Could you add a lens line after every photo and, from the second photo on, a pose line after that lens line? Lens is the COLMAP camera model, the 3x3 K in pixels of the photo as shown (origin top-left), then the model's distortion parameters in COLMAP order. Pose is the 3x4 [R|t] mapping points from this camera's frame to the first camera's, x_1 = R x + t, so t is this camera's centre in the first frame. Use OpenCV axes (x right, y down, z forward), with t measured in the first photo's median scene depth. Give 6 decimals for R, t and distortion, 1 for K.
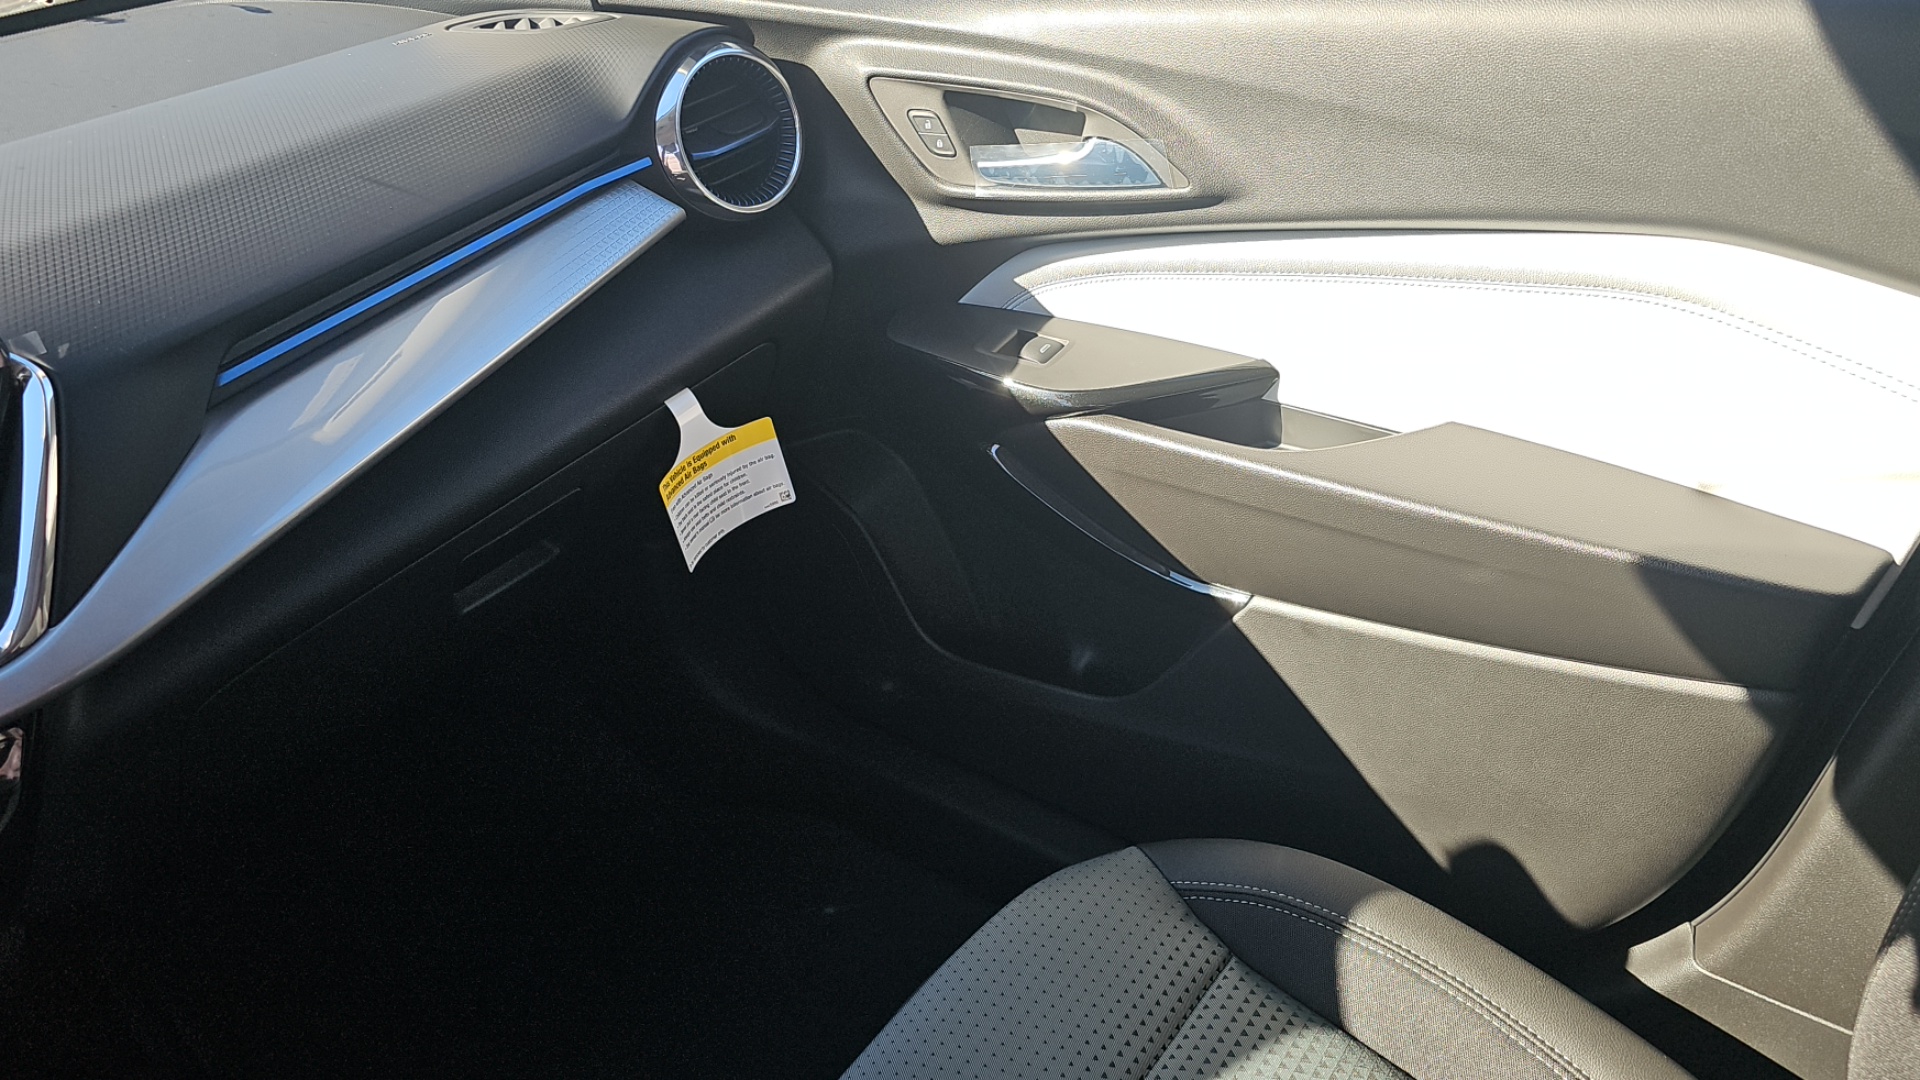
lens RADIAL K [[1399.8, 0, 956.6], [0, 1399.8, 547.3], [0, 0, 1]] dist [0.026214, -0.004406]
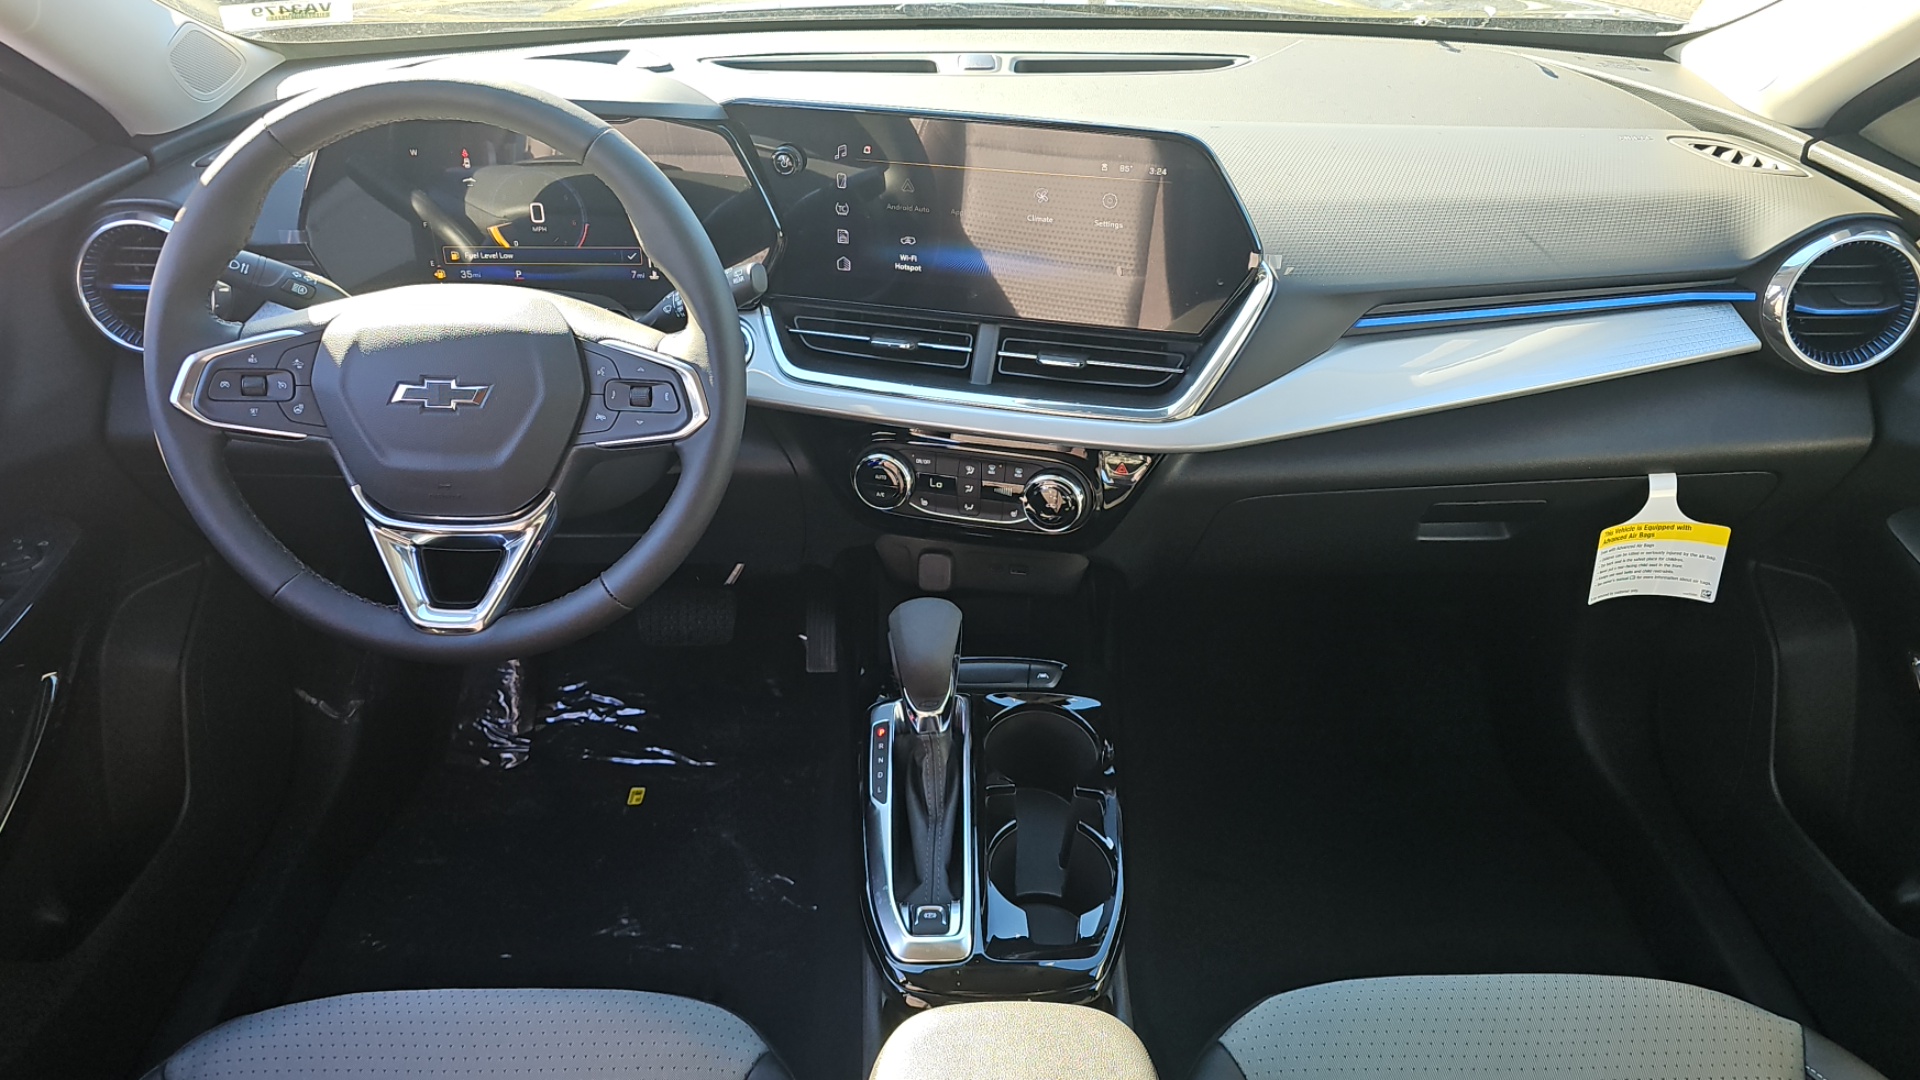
lens RADIAL K [[1314.9, 0, 958.1], [0, 1314.9, 532.3], [0, 0, 1]] dist [0.048232, -0.076792]
pose [[0.612768, 0.496622, -0.614721, 0.154378], [-0.480965, 0.851578, 0.208538, -0.011702], [0.627047, 0.167874, 0.760677, -0.242718]]
